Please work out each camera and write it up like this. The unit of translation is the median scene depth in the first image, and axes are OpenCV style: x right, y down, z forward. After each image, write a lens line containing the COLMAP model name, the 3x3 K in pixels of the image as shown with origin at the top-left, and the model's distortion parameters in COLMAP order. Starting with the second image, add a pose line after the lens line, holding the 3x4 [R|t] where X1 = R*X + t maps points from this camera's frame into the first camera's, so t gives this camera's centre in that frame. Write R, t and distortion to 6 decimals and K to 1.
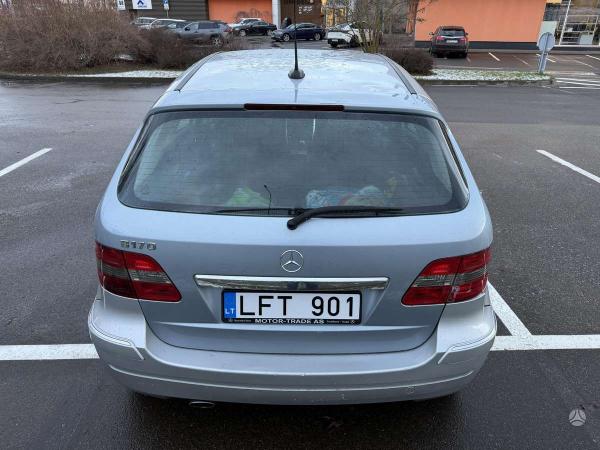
lens RADIAL K [[440.4, 0, 302.4], [0, 440.4, 226.4], [0, 0, 1]] dist [0.066988, -0.077873]
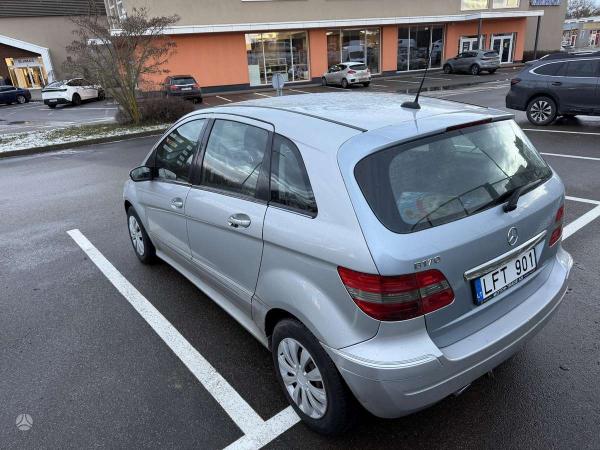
lens RADIAL K [[461.3, 0, 300.0], [0, 461.3, 225.0], [0, 0, 1]] dist [-0.010009, -0.004886]
pose [[0.782006, -0.261863, 0.565592, -0.152578], [0.322352, 0.946591, -0.007434, -0.017297], [-0.533437, 0.188133, 0.824652, 0.024317]]
